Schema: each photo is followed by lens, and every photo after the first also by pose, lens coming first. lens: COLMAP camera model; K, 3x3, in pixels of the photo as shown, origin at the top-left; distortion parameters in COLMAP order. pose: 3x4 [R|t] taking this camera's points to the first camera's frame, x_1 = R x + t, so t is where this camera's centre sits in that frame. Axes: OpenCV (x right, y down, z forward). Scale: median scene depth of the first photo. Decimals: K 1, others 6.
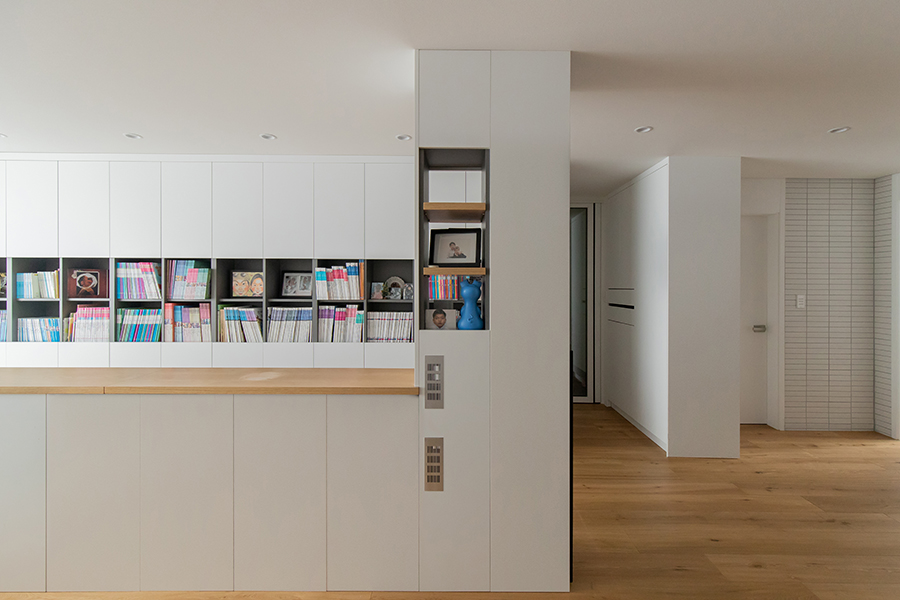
lens RADIAL K [[409.5, 0, 453.0], [0, 409.5, 277.2], [0, 0, 1]] dist [0.004120, 0.000676]
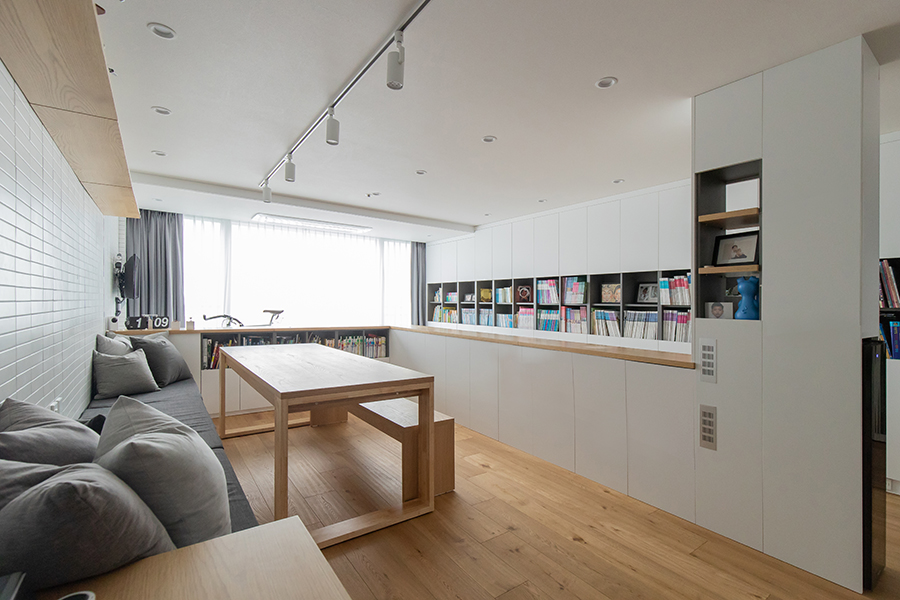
lens RADIAL K [[409.4, 0, 450.0], [0, 409.4, 300.0], [0, 0, 1]] dist [0.001401, 0.000237]
pose [[0.574760, -0.000383, -0.818322, 0.291690], [-0.001751, 0.999997, -0.001698, 0.043745], [0.818320, 0.002409, 0.574758, -0.194733]]
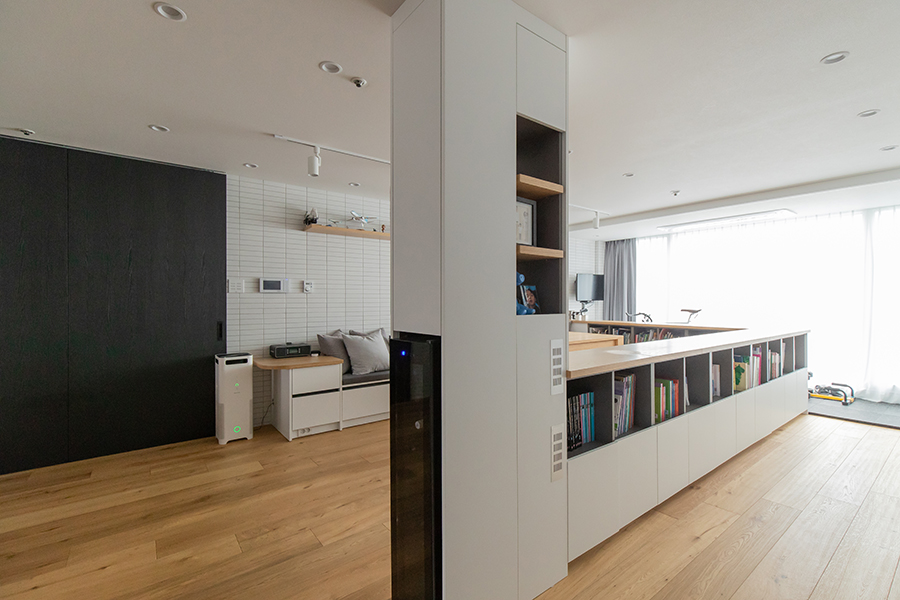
lens RADIAL K [[409.4, 0, 450.0], [0, 409.4, 300.0], [0, 0, 1]] dist [0.001401, 0.000237]
pose [[-0.794911, -0.003230, -0.606717, 0.462218], [0.008269, 0.999835, -0.016157, 0.061908], [0.606669, -0.017860, -0.794754, 0.961213]]
